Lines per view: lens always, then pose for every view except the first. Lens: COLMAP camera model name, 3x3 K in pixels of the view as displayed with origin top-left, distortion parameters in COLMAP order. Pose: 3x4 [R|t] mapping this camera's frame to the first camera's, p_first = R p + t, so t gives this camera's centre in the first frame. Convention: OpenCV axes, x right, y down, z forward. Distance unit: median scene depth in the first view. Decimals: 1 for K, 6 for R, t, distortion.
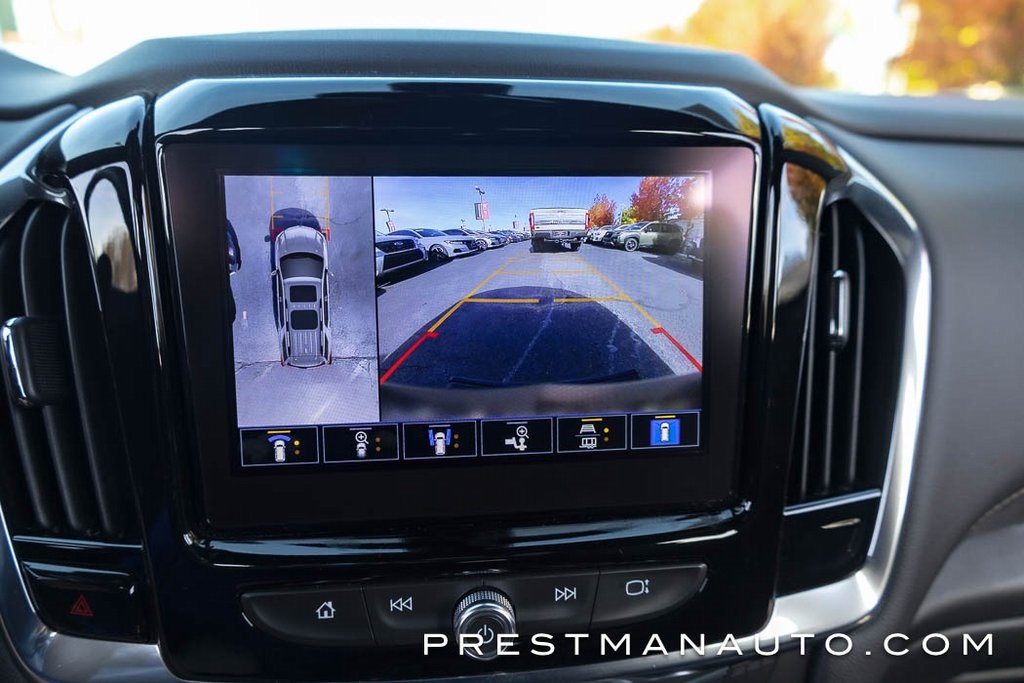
lens RADIAL K [[681.2, 0, 505.2], [0, 681.2, 324.4], [0, 0, 1]] dist [0.016776, -0.005489]
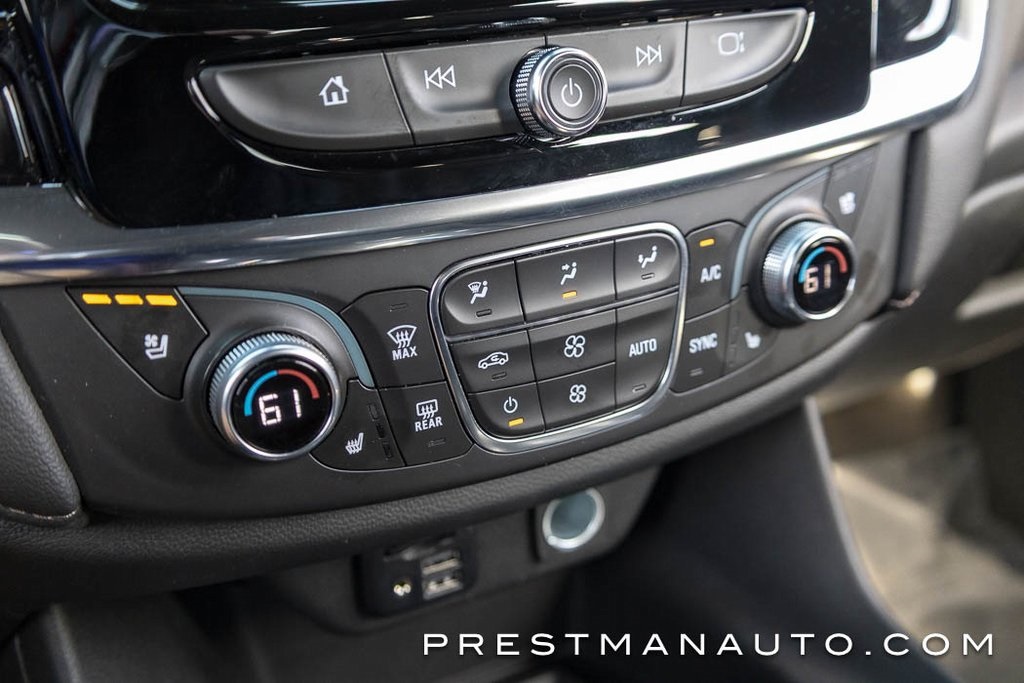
lens RADIAL K [[1020.9, 0, 508.7], [0, 1020.9, 333.8], [0, 0, 1]] dist [0.037518, 0.000000]
pose [[0.934113, -0.178298, 0.309260, -0.426392], [0.148033, 0.981808, 0.118911, 0.525247], [-0.324836, -0.065295, 0.943514, 0.018337]]
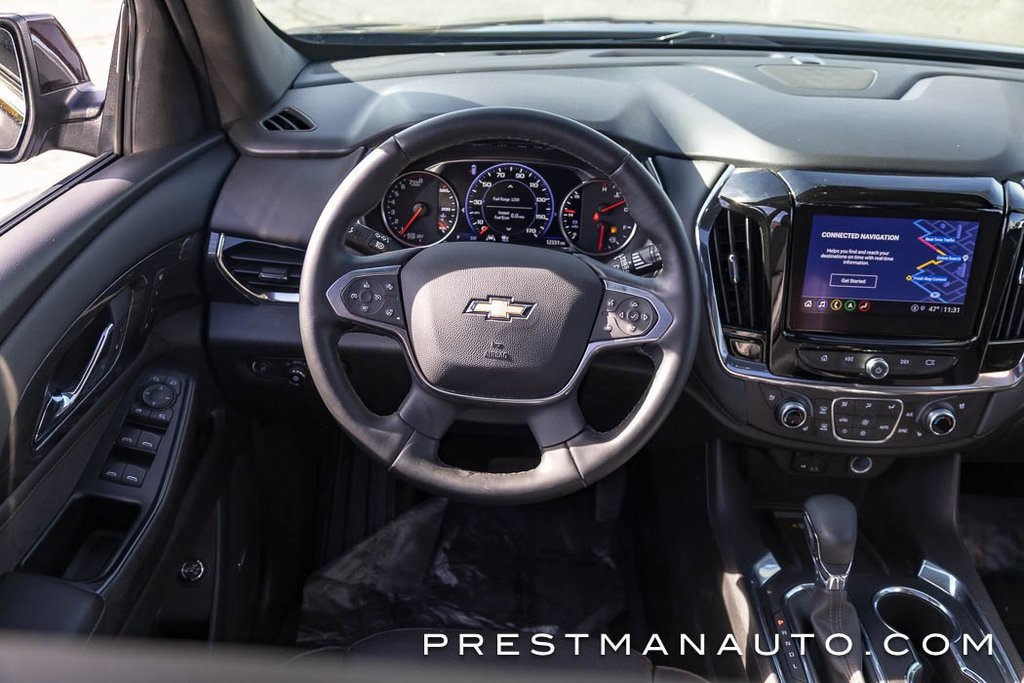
lens RADIAL K [[1020.9, 0, 519.7], [0, 1020.9, 340.8], [0, 0, 1]] dist [0.037518, 0.000000]
pose [[0.991996, 0.091057, -0.087479, -1.157740], [-0.070718, 0.974593, 0.212526, -0.505260], [0.104608, -0.204639, 0.973232, -3.392807]]
